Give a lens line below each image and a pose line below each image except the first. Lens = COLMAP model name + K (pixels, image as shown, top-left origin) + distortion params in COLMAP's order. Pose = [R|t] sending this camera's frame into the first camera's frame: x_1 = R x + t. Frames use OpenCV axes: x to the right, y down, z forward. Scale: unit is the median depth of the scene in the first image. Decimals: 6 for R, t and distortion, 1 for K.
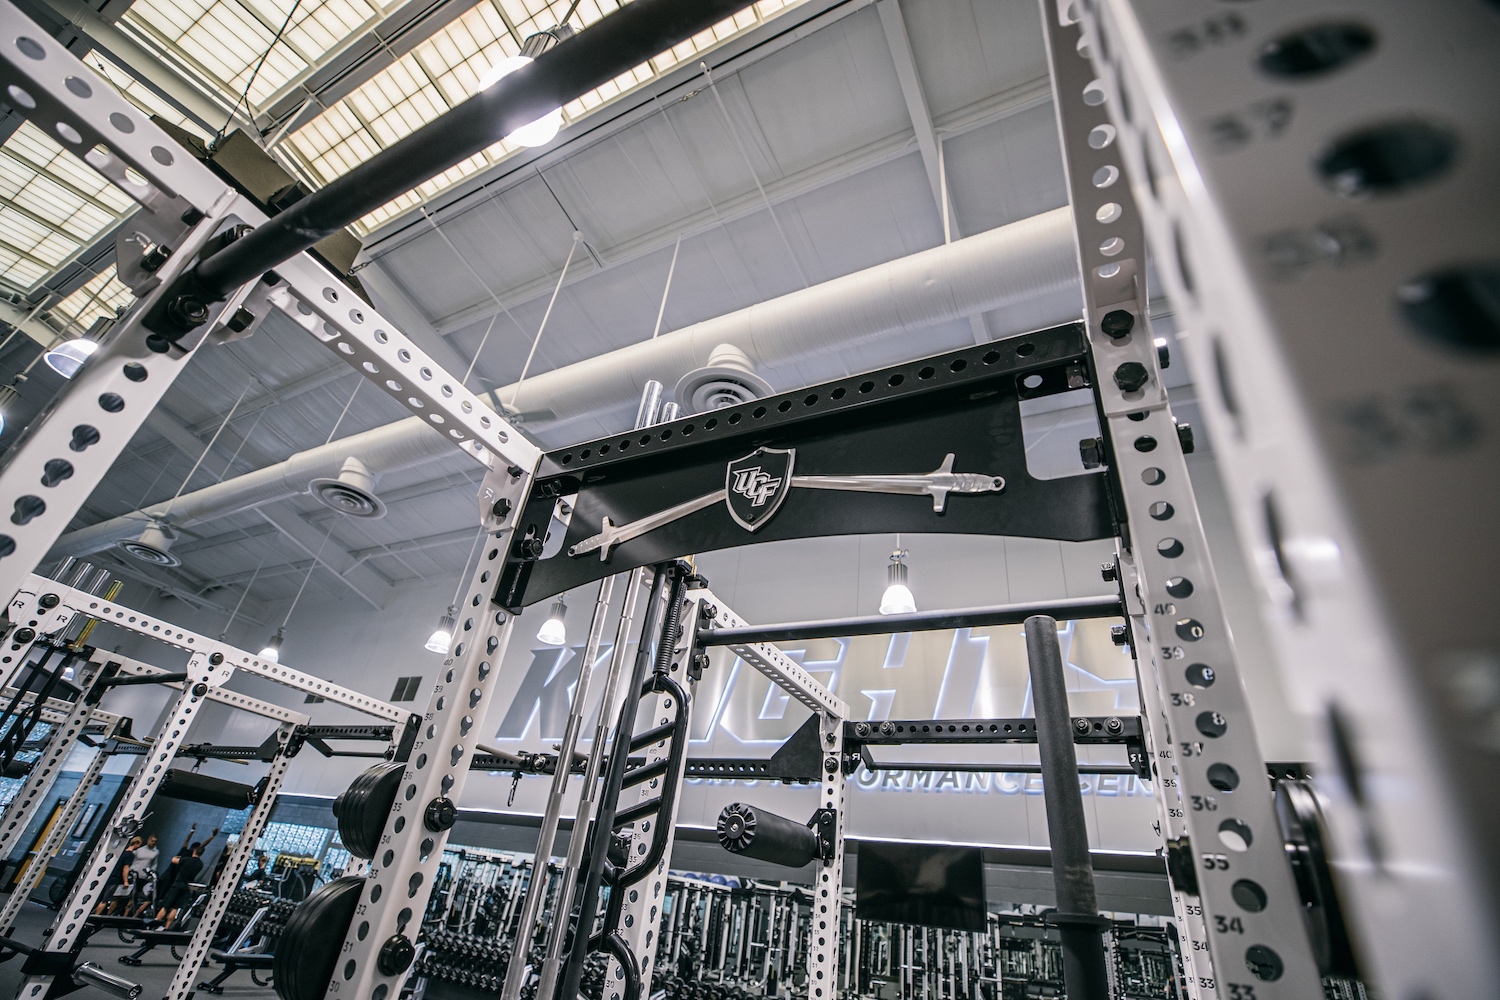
lens RADIAL K [[681.4, 0, 755.3], [0, 681.4, 496.7], [0, 0, 1]] dist [-0.043524, 0.013495]
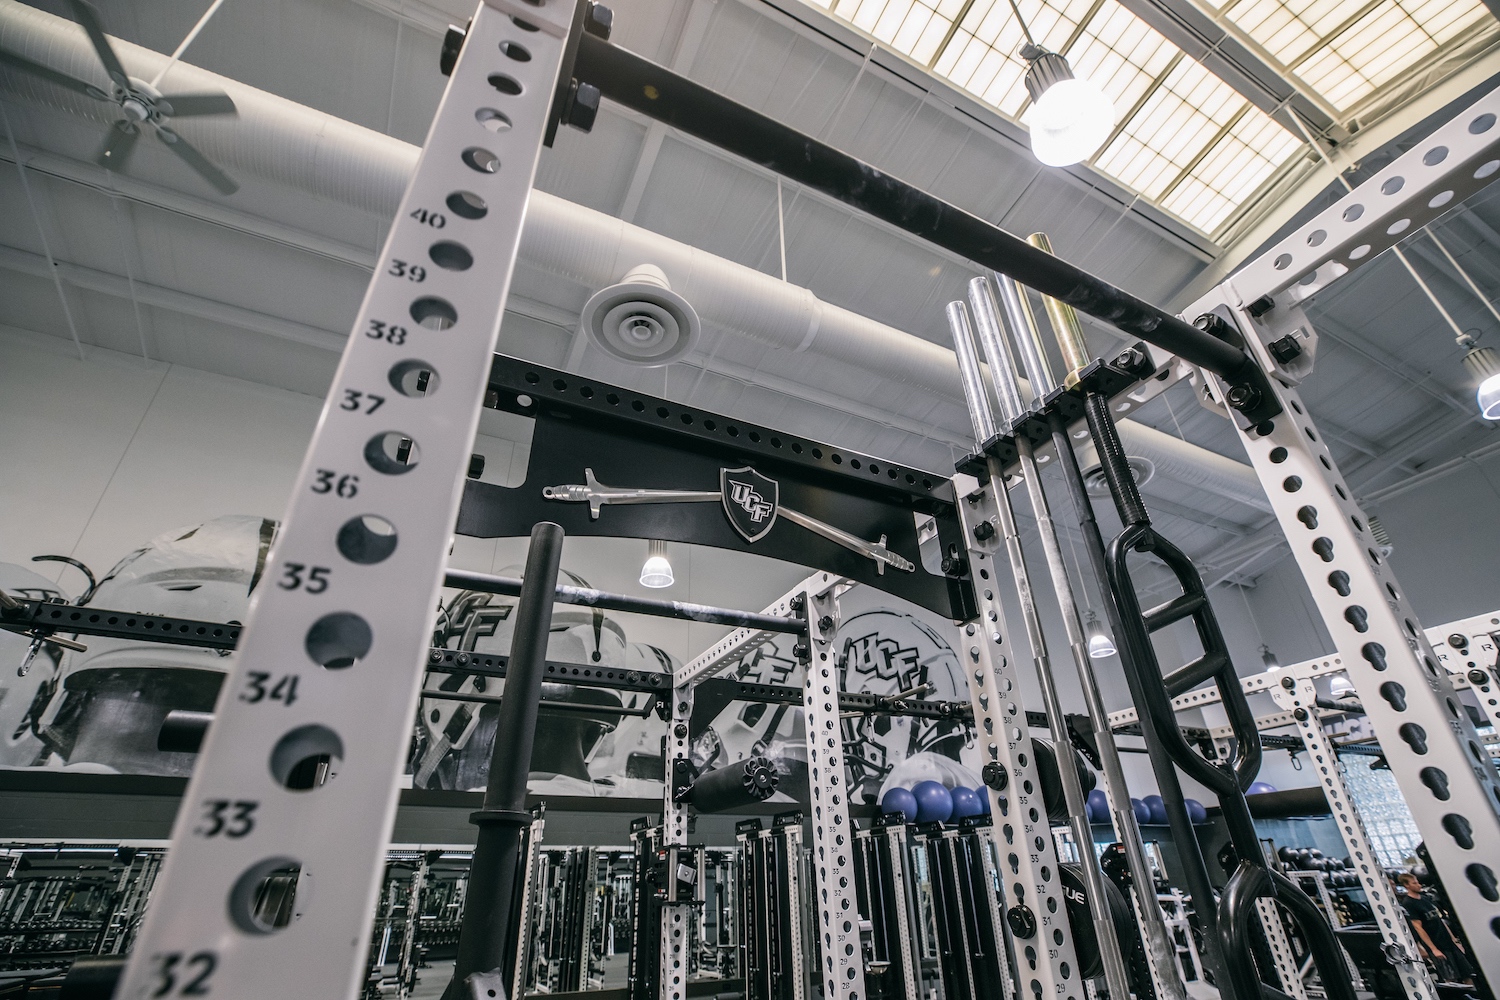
lens RADIAL K [[681.4, 0, 755.3], [0, 681.4, 496.7], [0, 0, 1]] dist [-0.043524, 0.013495]
pose [[0.591727, 0.300424, 0.748067, -0.649923], [-0.349004, 0.931961, -0.098210, 0.065175], [-0.726674, -0.202965, 0.656316, 0.178076]]
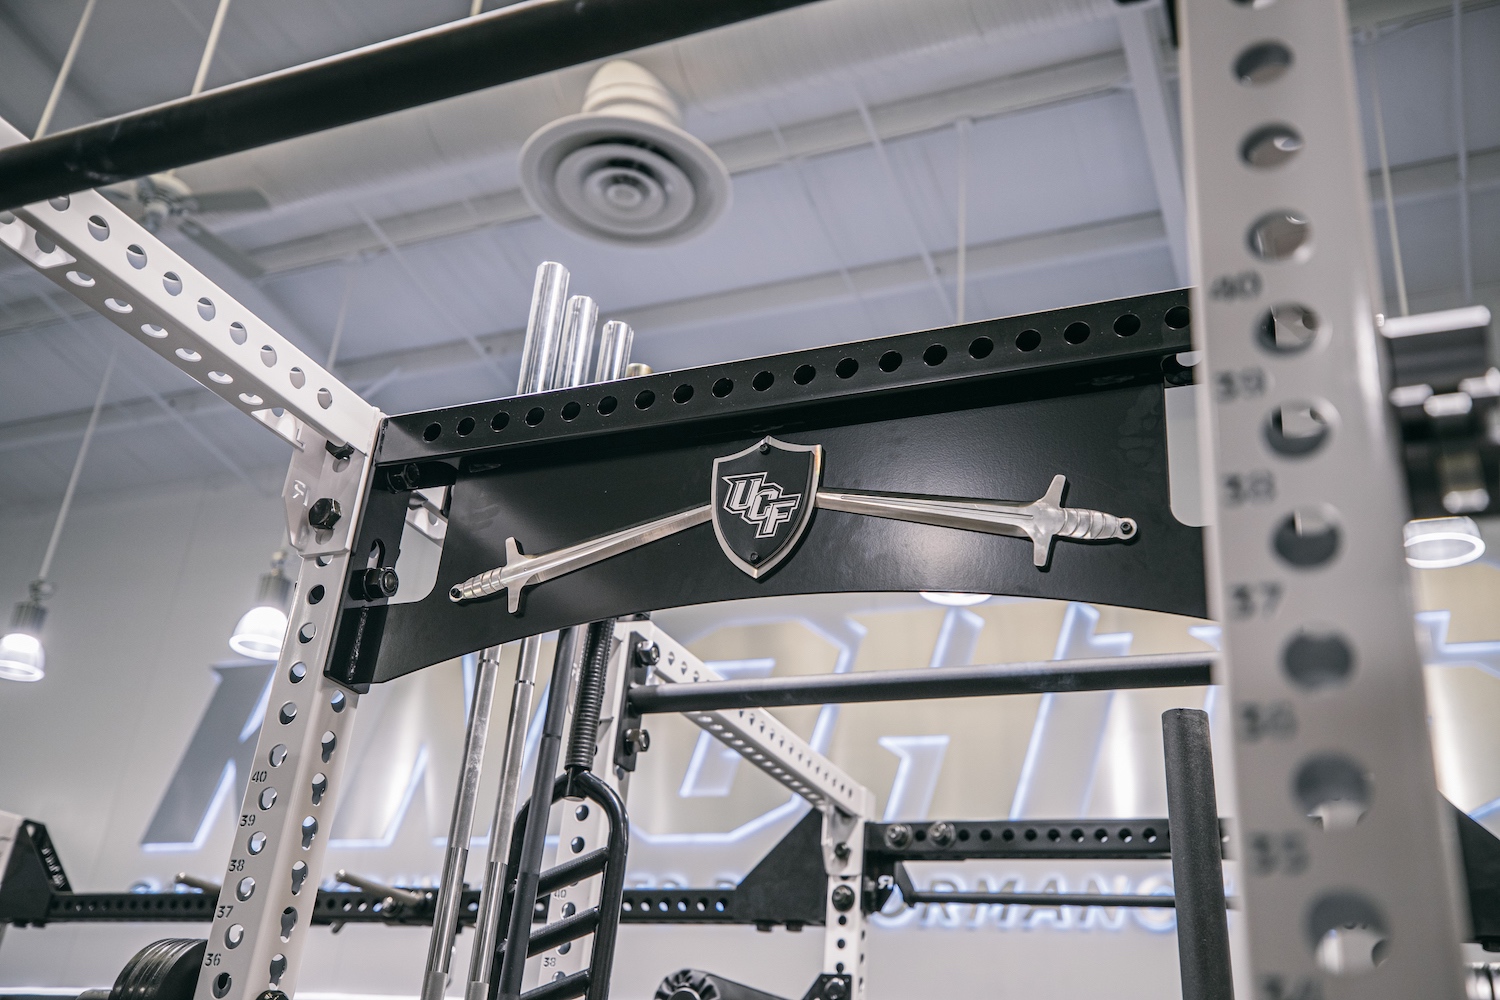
lens RADIAL K [[1414.0, 0, 750.0], [0, 1414.0, 500.0], [0, 0, 1]] dist [0.054687, -0.003661]
pose [[0.997963, -0.002739, 0.063736, -0.071040], [-0.004799, 0.993024, 0.117811, -0.133305], [-0.063614, -0.117877, 0.990988, -0.245159]]
